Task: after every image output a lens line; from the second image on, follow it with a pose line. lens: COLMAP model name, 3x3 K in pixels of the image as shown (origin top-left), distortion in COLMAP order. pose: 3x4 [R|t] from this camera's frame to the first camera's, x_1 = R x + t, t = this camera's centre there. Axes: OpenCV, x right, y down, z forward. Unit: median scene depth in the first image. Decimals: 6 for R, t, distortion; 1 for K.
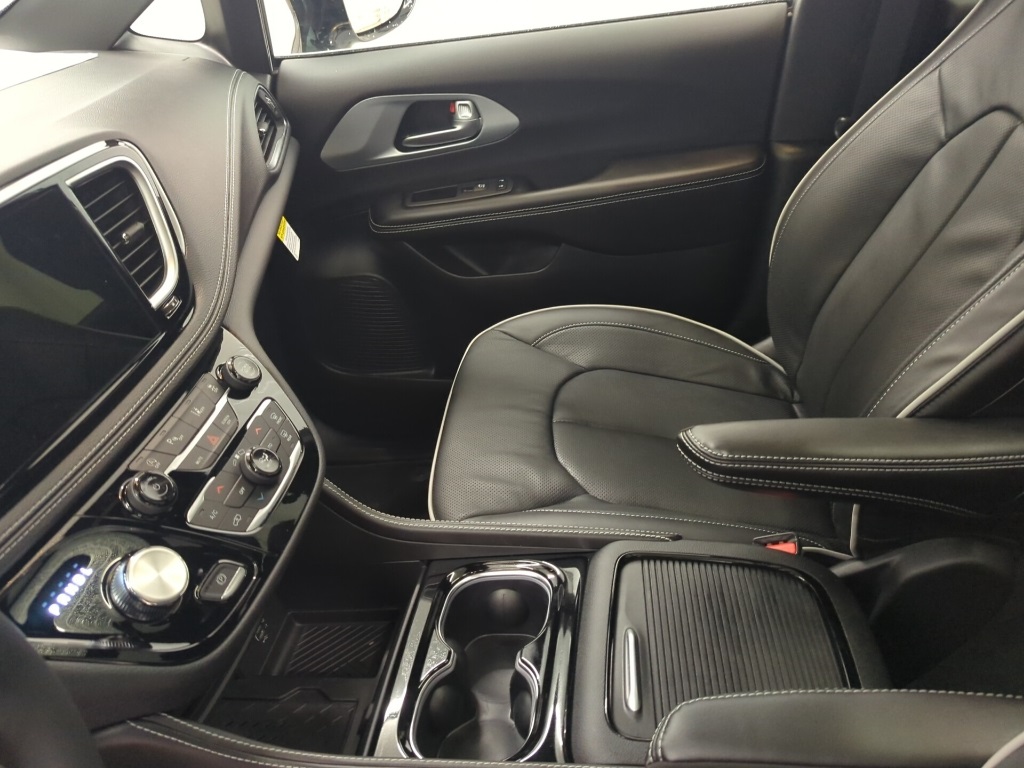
lens RADIAL K [[837.2, 0, 519.7], [0, 837.2, 374.4], [0, 0, 1]] dist [0.055348, -0.042607]
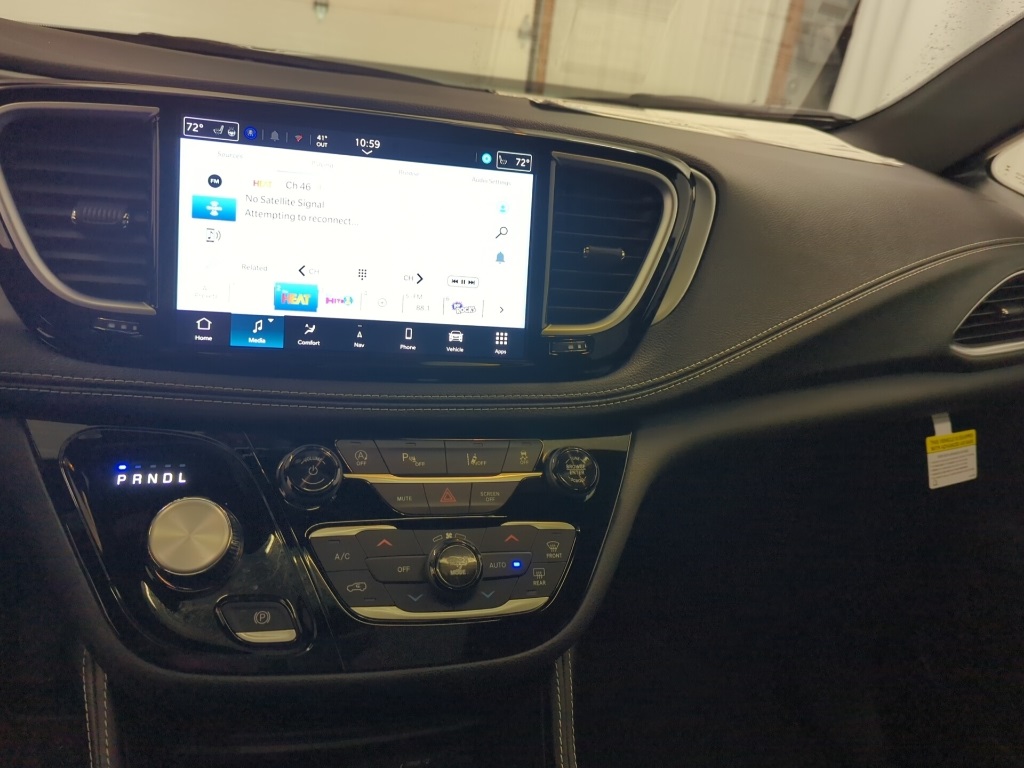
lens RADIAL K [[837.2, 0, 519.7], [0, 837.2, 374.4], [0, 0, 1]] dist [0.055348, -0.042607]
pose [[0.379149, 0.451188, -0.807884, 0.213216], [-0.634749, 0.762091, 0.127719, -0.144252], [0.673306, 0.464379, 0.575336, 0.602804]]
